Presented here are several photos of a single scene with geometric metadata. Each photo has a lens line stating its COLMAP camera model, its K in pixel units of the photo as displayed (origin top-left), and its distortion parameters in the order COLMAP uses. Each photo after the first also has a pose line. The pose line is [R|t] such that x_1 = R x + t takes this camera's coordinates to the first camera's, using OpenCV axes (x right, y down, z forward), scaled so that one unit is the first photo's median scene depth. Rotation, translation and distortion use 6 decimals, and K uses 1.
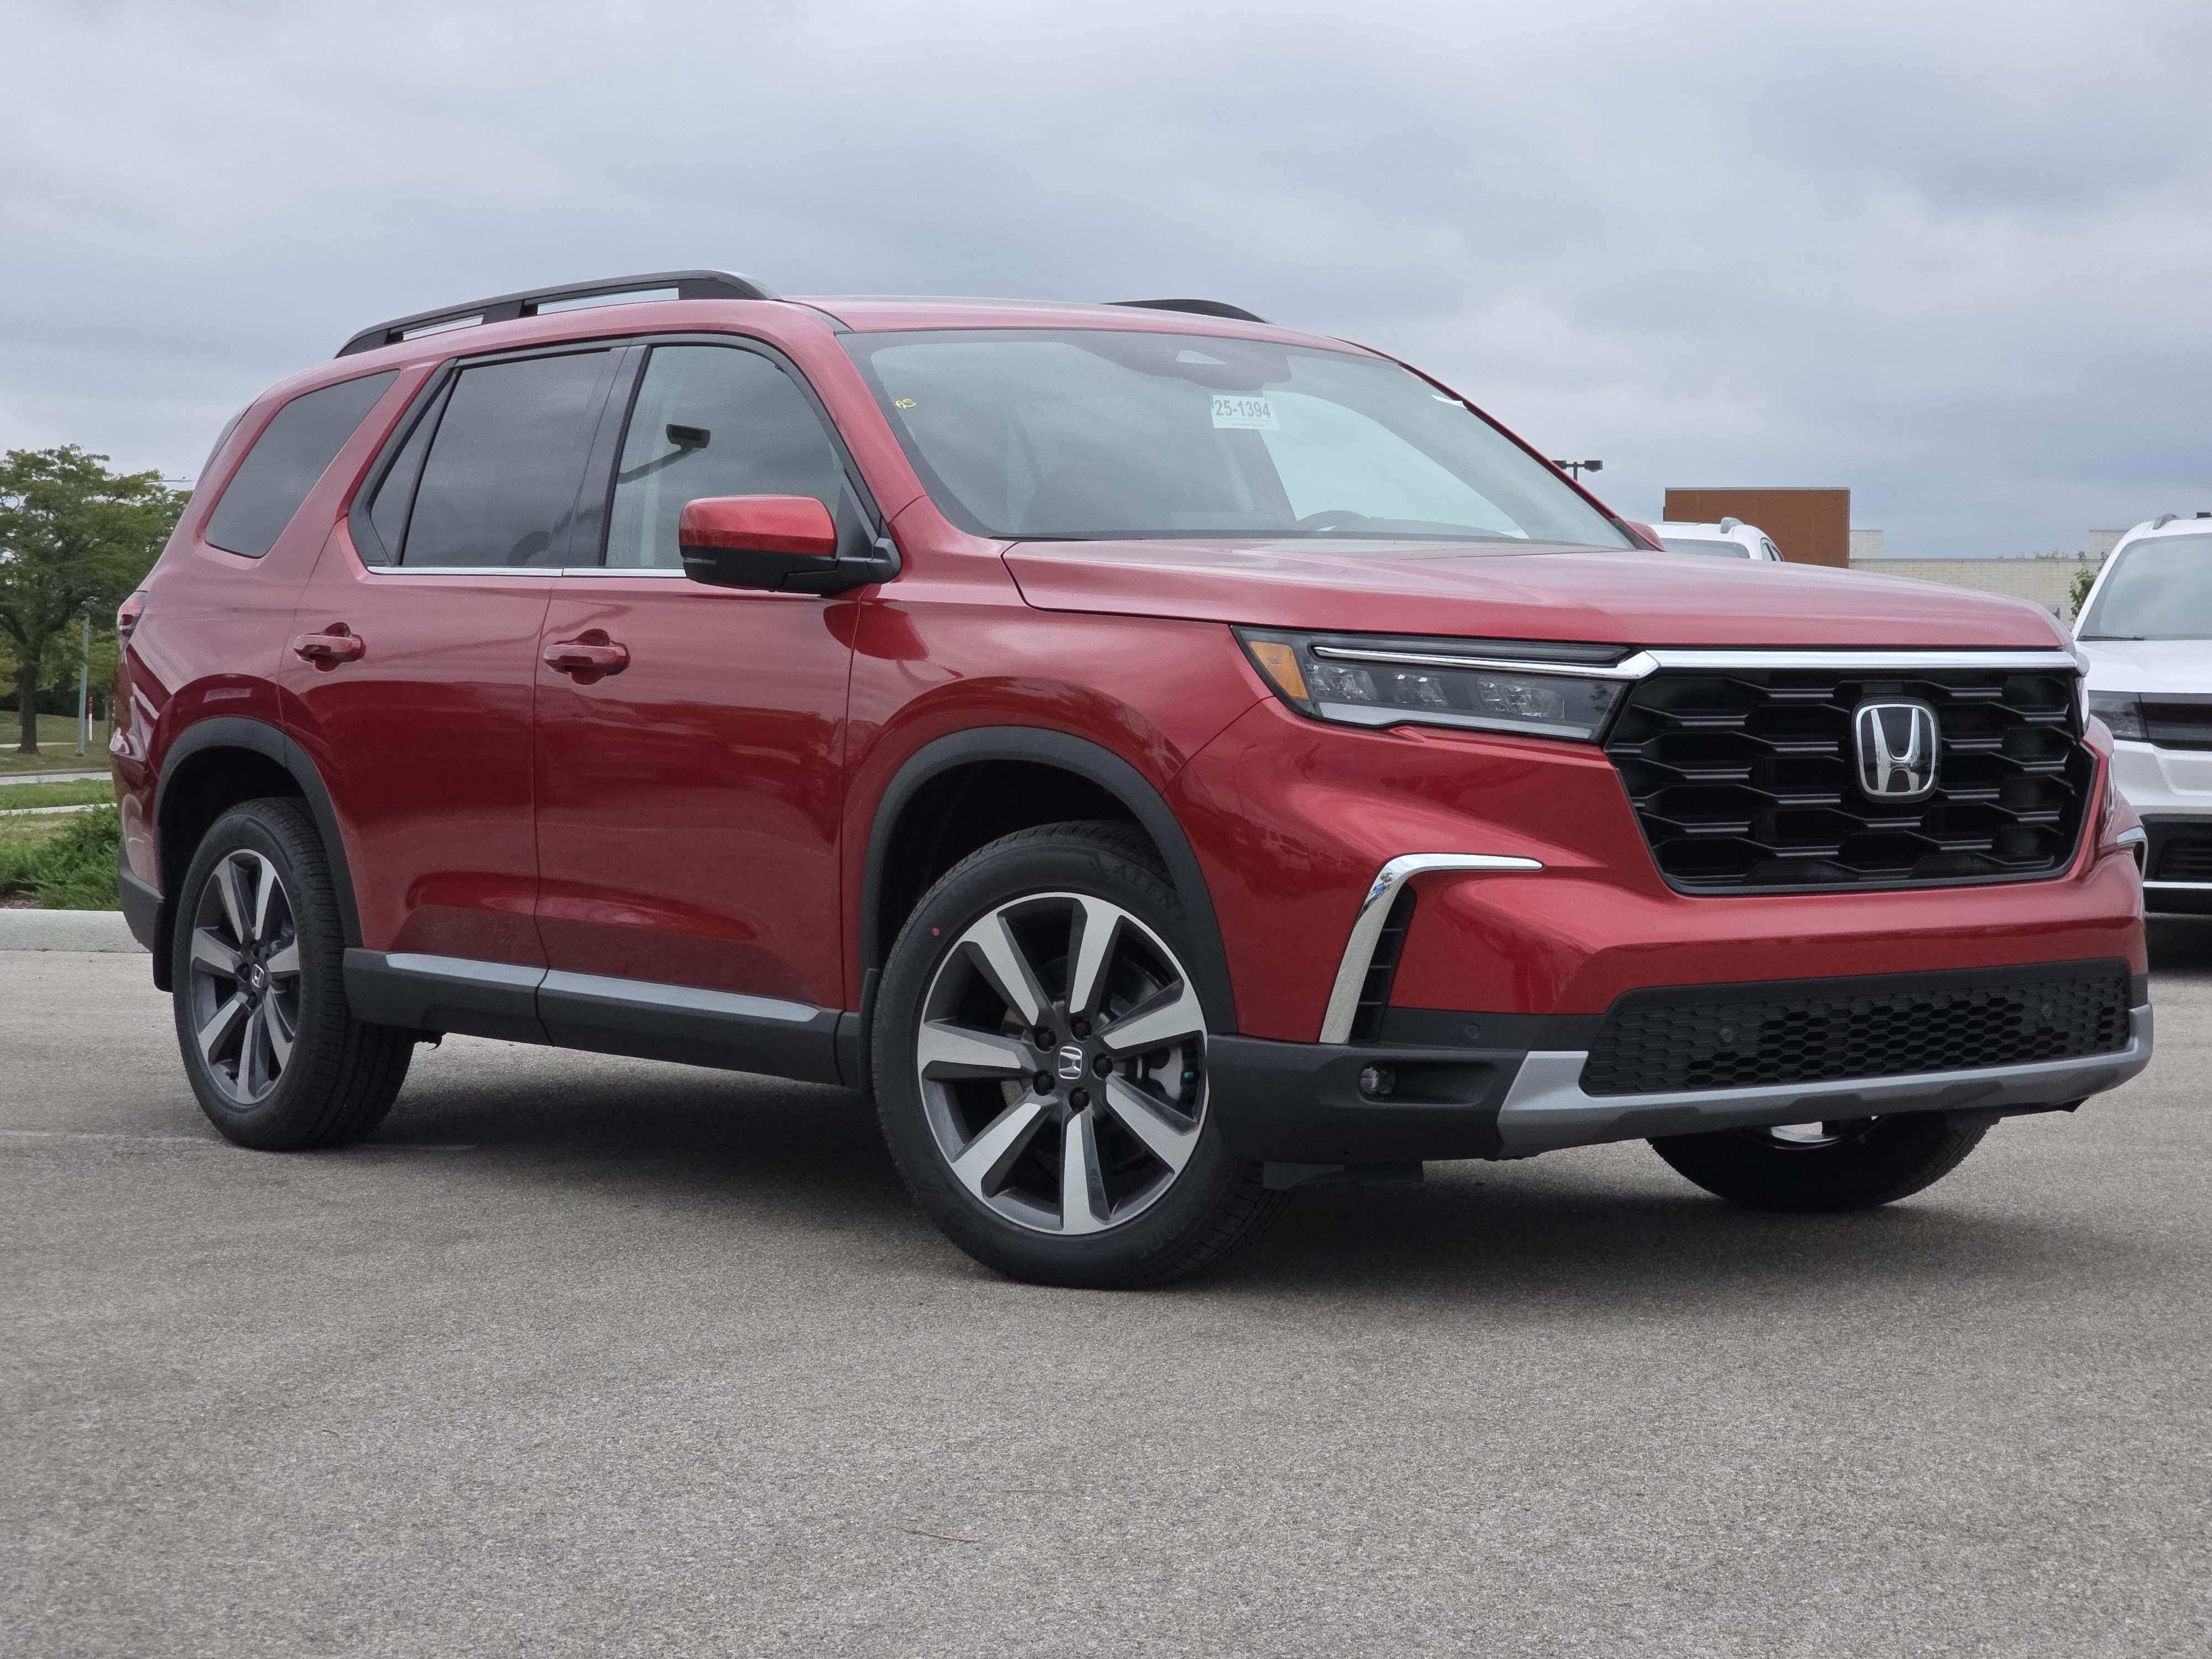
lens RADIAL K [[4454.4, 0, 1127.9], [0, 4454.4, 828.9], [0, 0, 1]] dist [-0.017301, 0.000000]
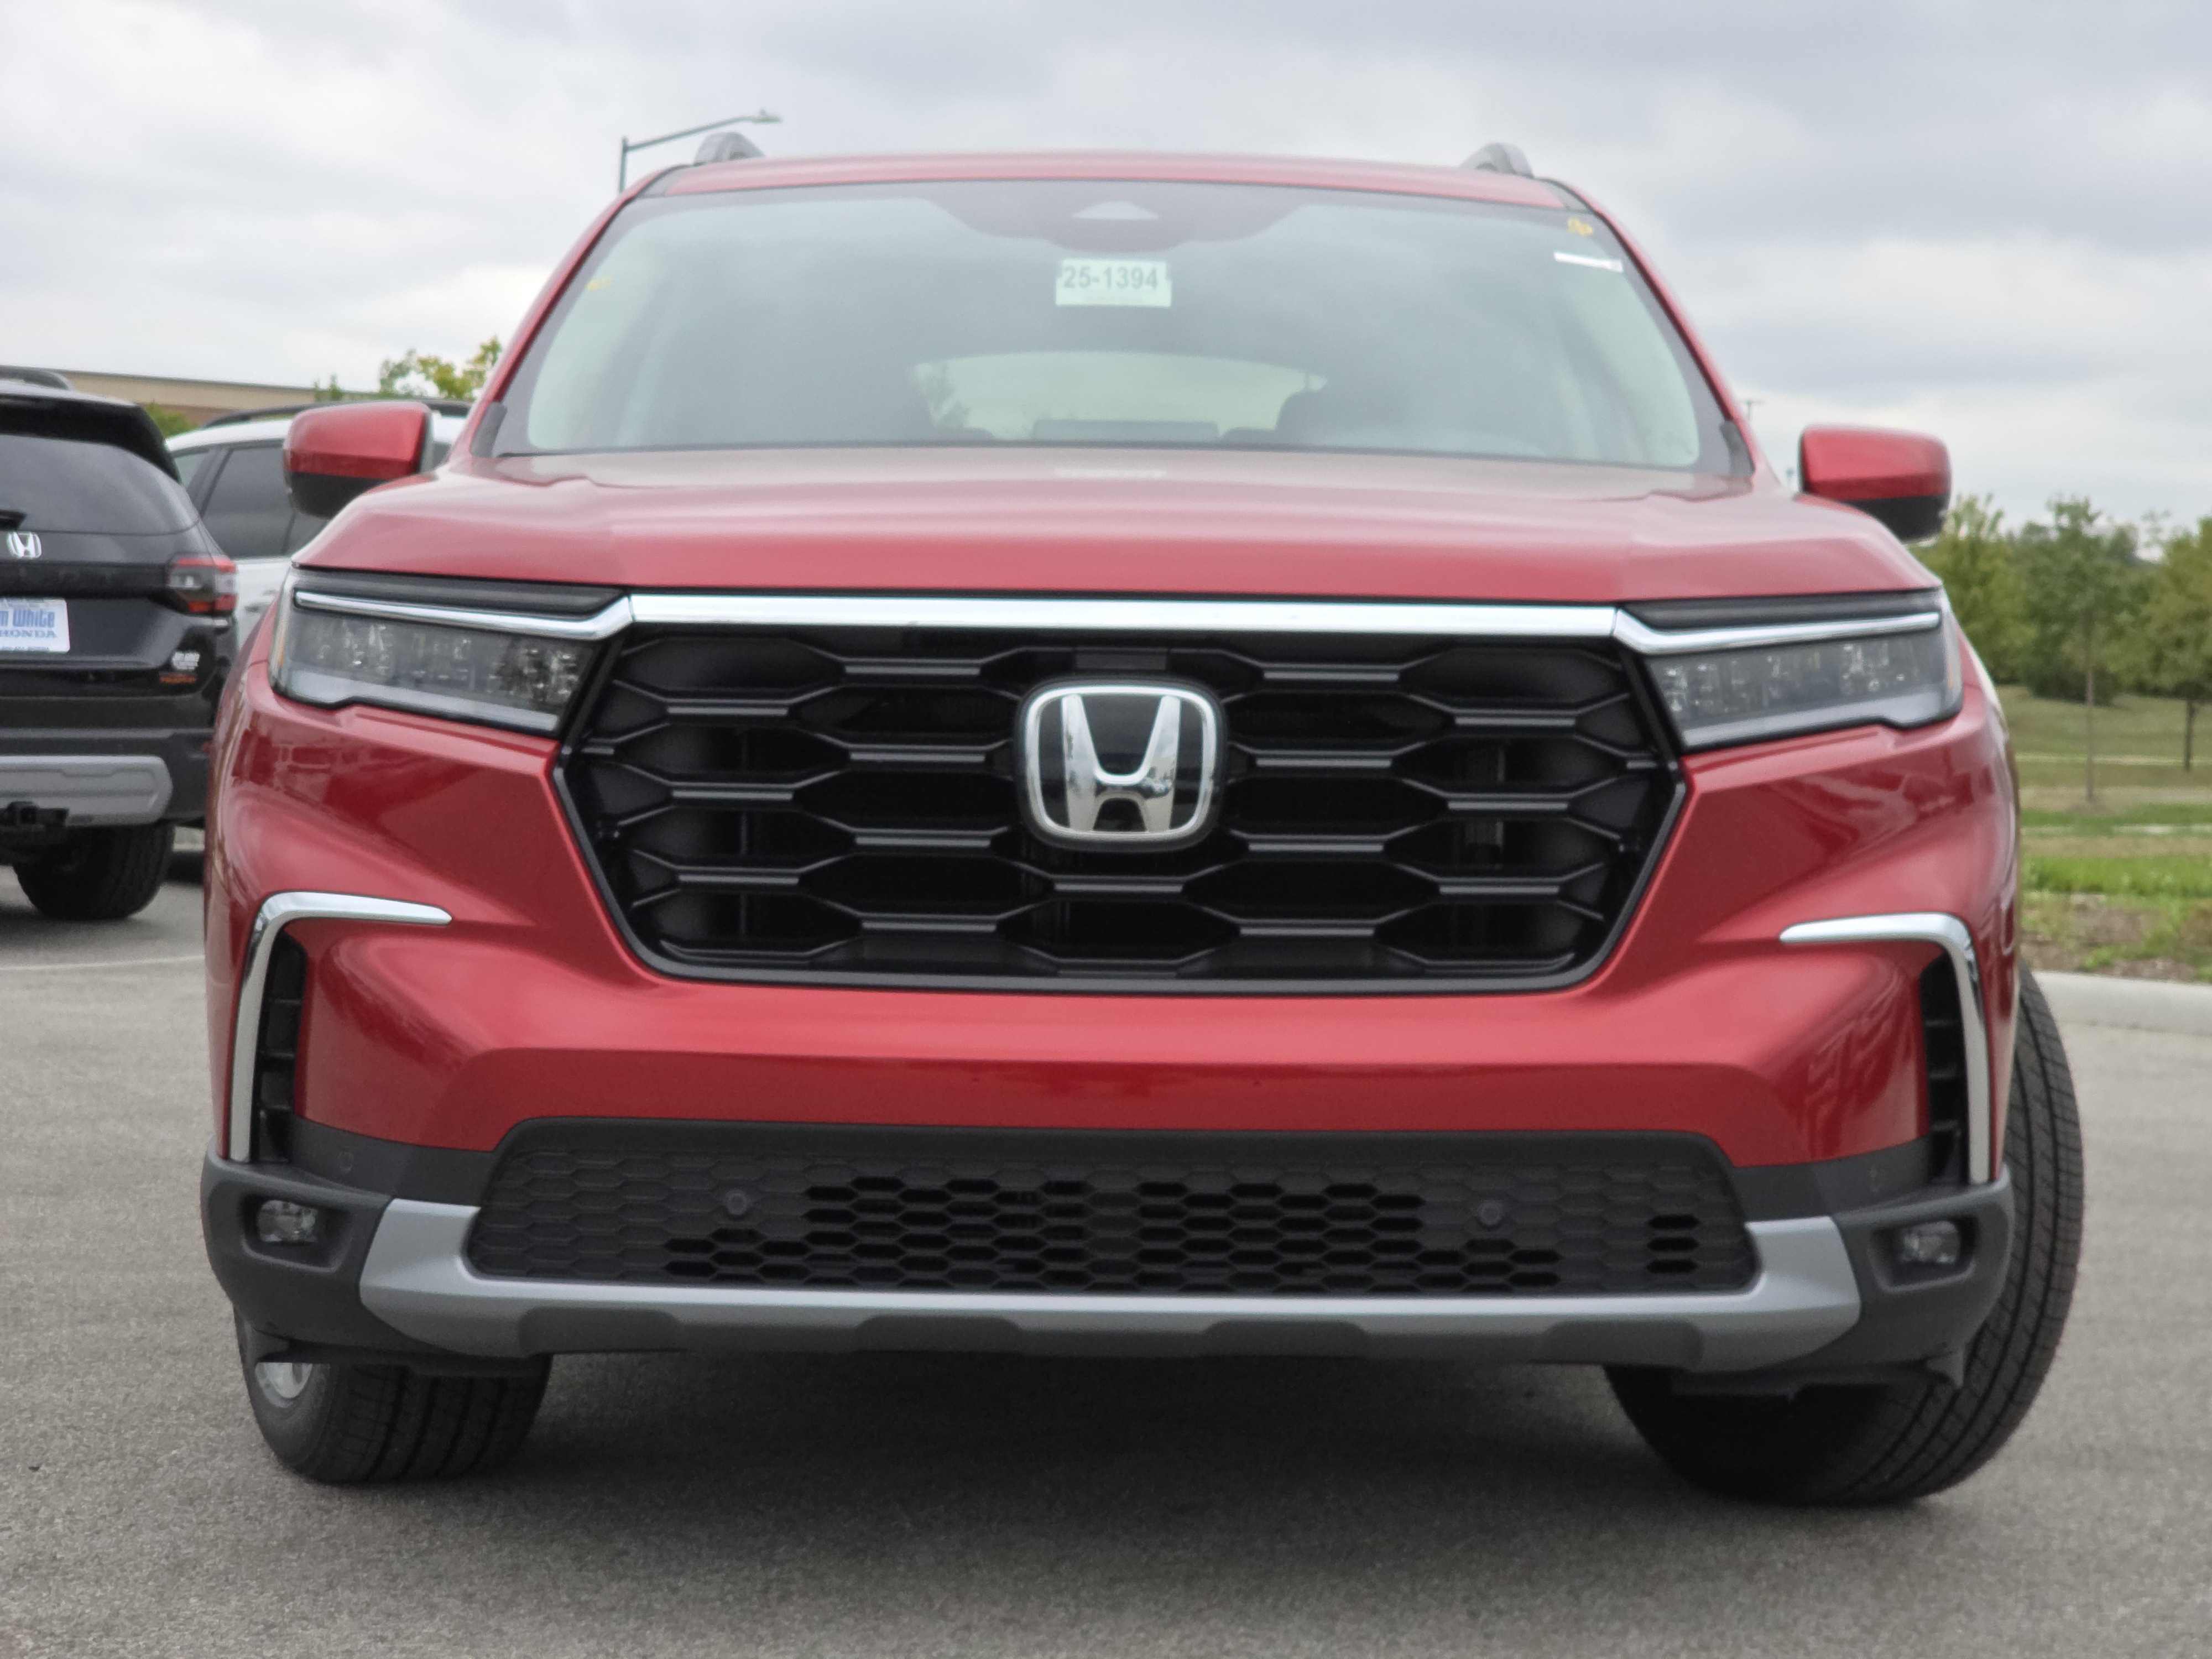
lens RADIAL K [[4454.4, 0, 1107.2], [0, 4454.4, 833.5], [0, 0, 1]] dist [-0.017301, 0.000000]
pose [[0.800164, 0.036565, -0.598666, 0.566183], [-0.040590, 0.999153, 0.006775, -0.012784], [0.598407, 0.018879, 0.800970, 0.535384]]
